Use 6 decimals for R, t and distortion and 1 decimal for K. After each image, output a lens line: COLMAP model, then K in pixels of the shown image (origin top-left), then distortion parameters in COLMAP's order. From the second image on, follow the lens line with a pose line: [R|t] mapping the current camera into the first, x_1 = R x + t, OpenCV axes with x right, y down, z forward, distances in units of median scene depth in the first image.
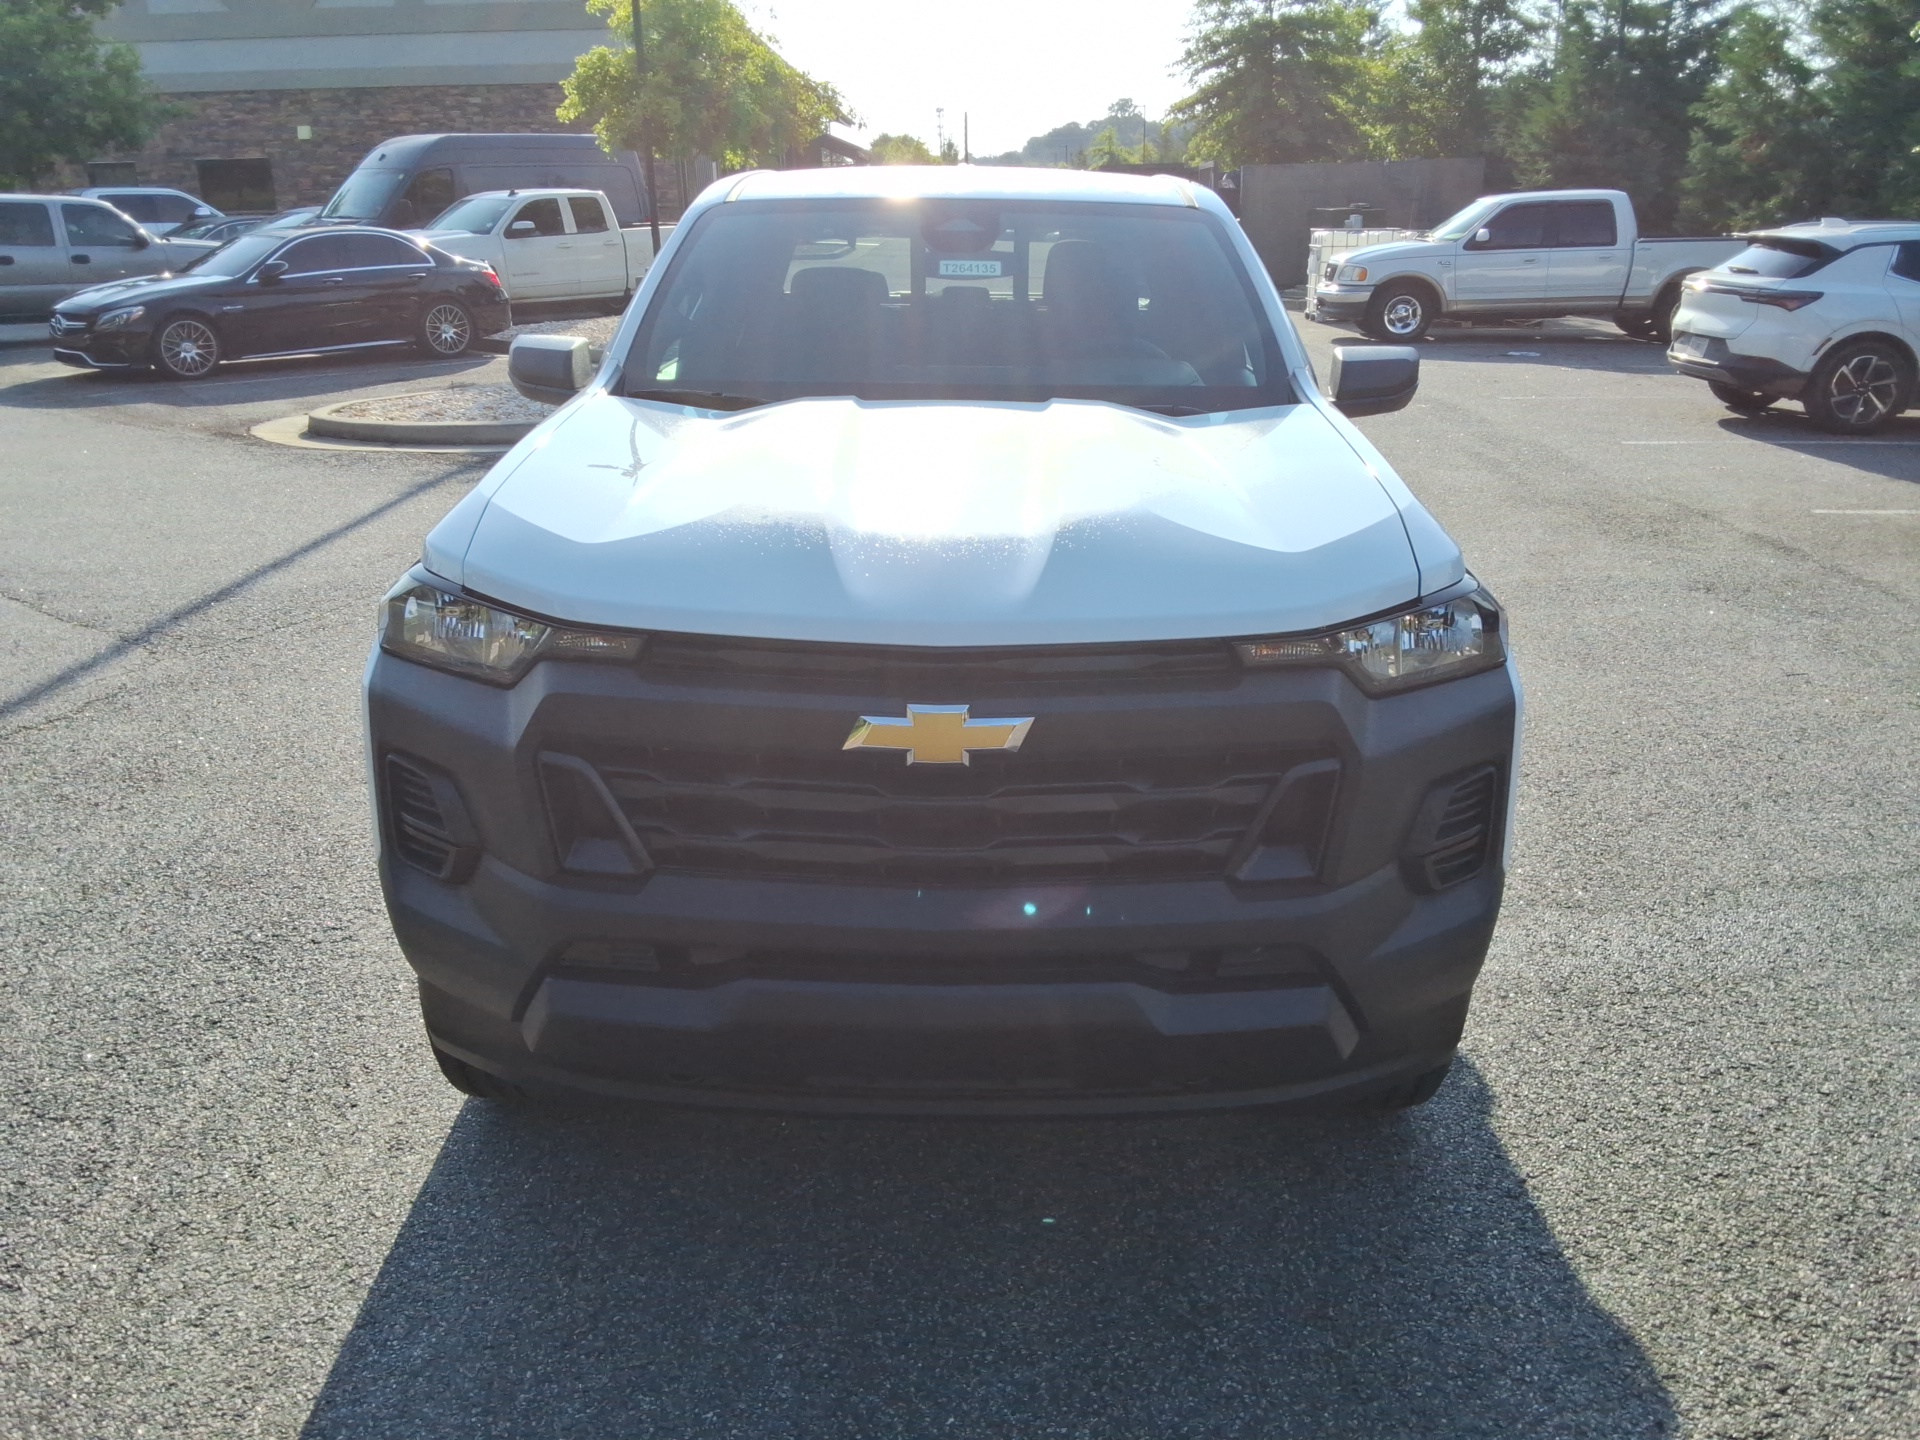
lens RADIAL K [[1546.6, 0, 978.5], [0, 1546.6, 697.5], [0, 0, 1]] dist [0.125670, -0.198193]
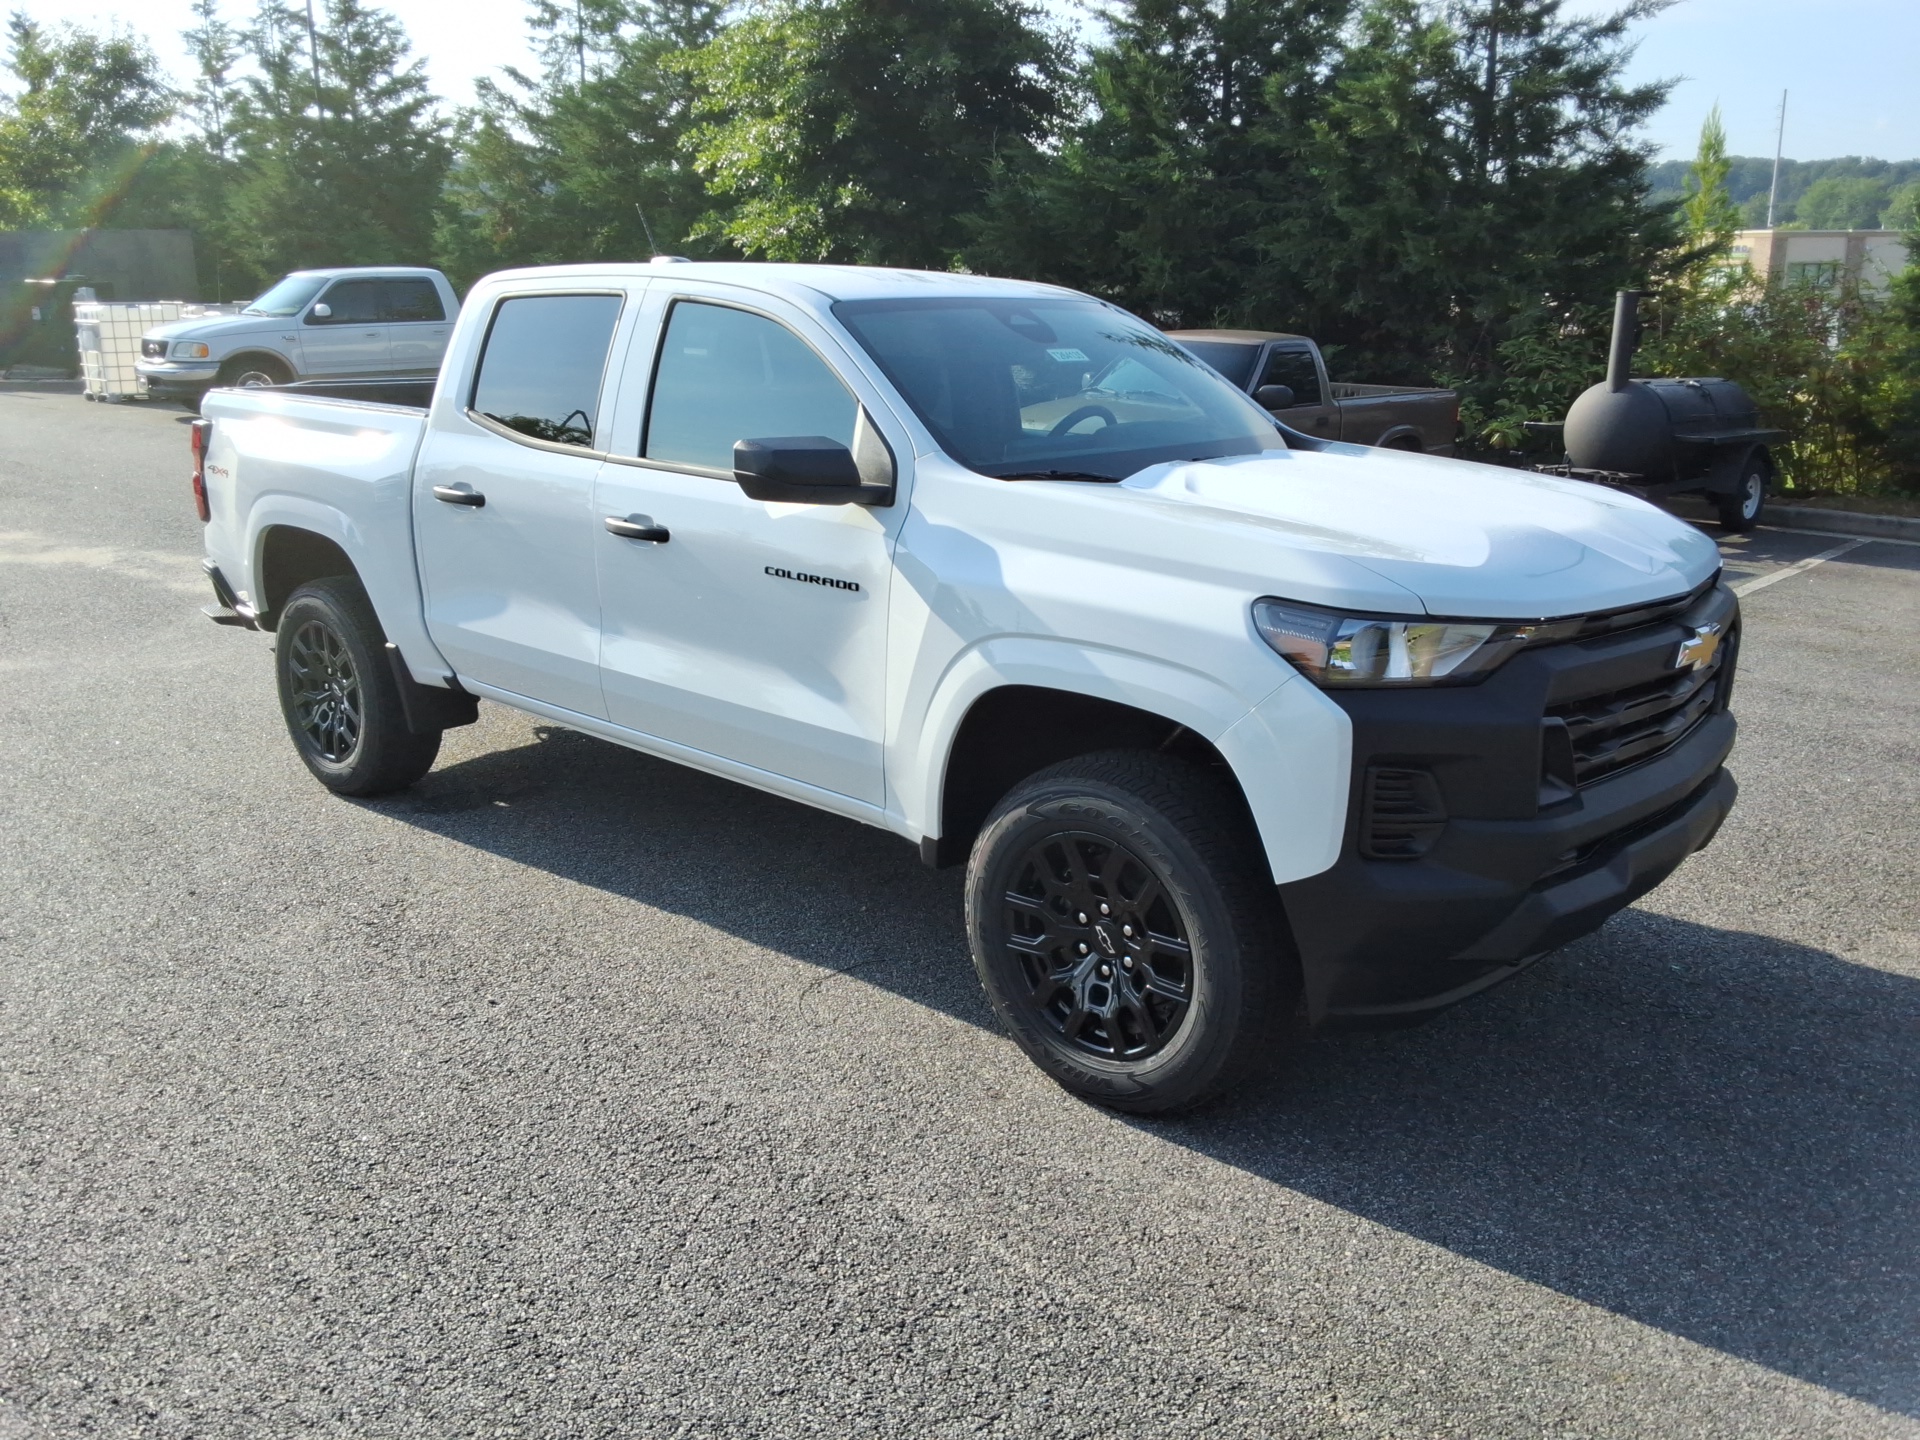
lens RADIAL K [[1546.6, 0, 978.5], [0, 1546.6, 697.5], [0, 0, 1]] dist [0.125670, -0.198193]
pose [[0.656291, -0.189996, 0.730194, -0.177395], [0.219988, 0.973912, 0.055688, -0.018550], [-0.721725, 0.124087, 0.680966, 0.049315]]
